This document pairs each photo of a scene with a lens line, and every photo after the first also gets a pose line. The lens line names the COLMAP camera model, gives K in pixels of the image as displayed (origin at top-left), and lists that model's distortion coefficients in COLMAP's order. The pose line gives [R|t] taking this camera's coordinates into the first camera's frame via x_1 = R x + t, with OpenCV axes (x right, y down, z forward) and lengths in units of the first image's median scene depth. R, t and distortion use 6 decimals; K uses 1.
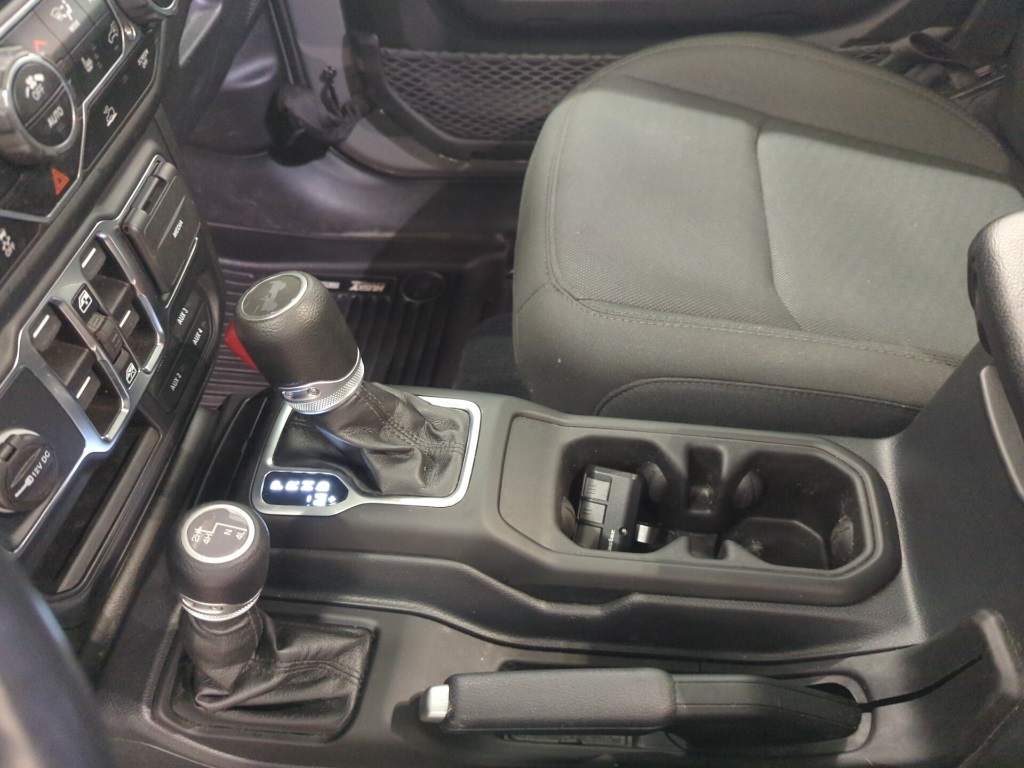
lens RADIAL K [[834.2, 0, 515.4], [0, 834.2, 375.9], [0, 0, 1]] dist [0.064476, -0.074988]
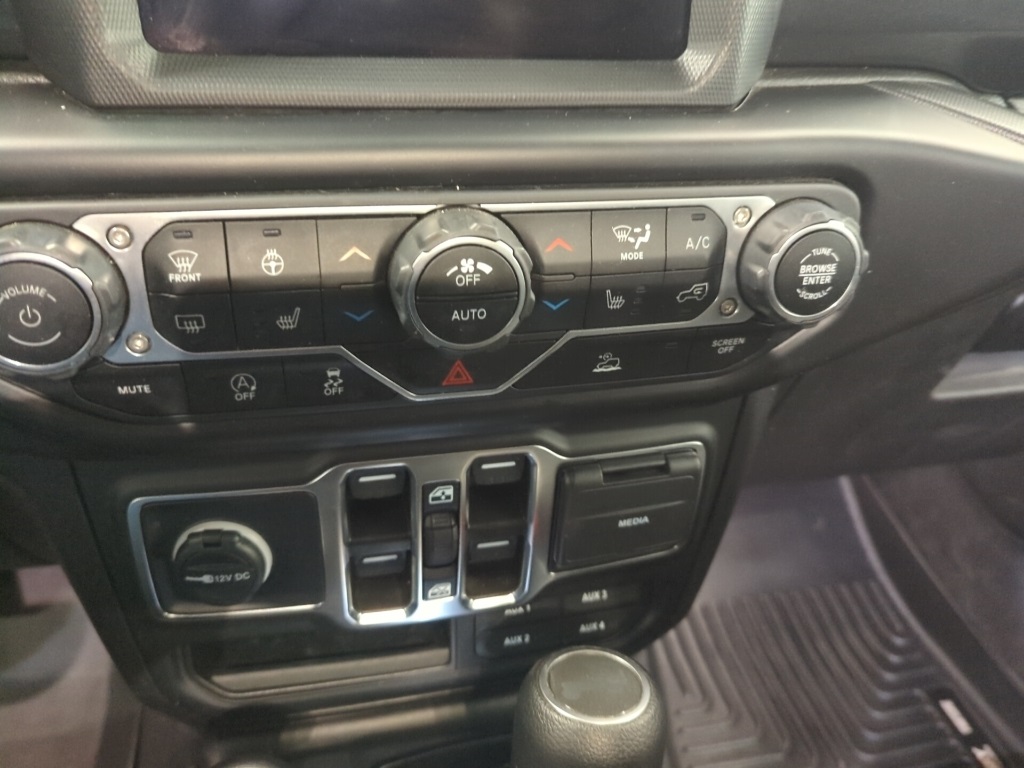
lens RADIAL K [[834.2, 0, 515.4], [0, 834.2, 375.9], [0, 0, 1]] dist [0.064476, -0.074988]
pose [[0.344041, 0.578948, -0.739226, 0.041399], [-0.757868, 0.636002, 0.145388, -0.334427], [0.554322, 0.510216, 0.657576, 0.457818]]
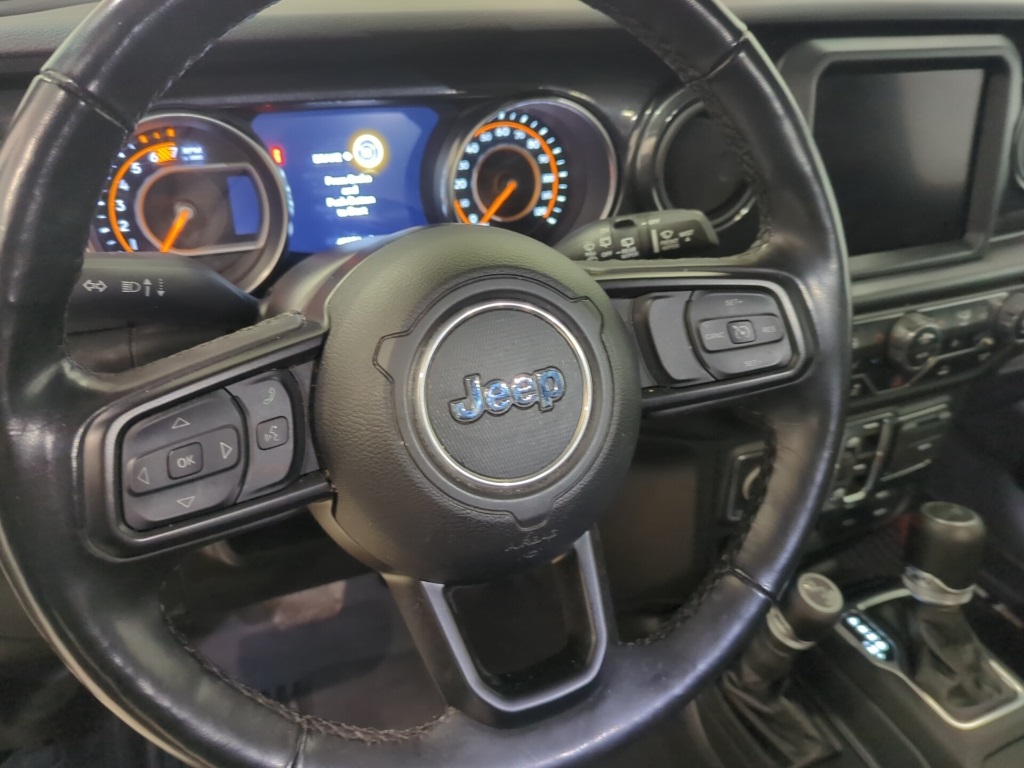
lens RADIAL K [[813.6, 0, 512.0], [0, 813.6, 384.0], [0, 0, 1]] dist [0.169759, -0.263972]
pose [[0.513371, 0.501811, -0.696158, 0.253369], [-0.686094, 0.727283, 0.018298, 0.271184], [0.515487, 0.468236, 0.717655, -0.628997]]
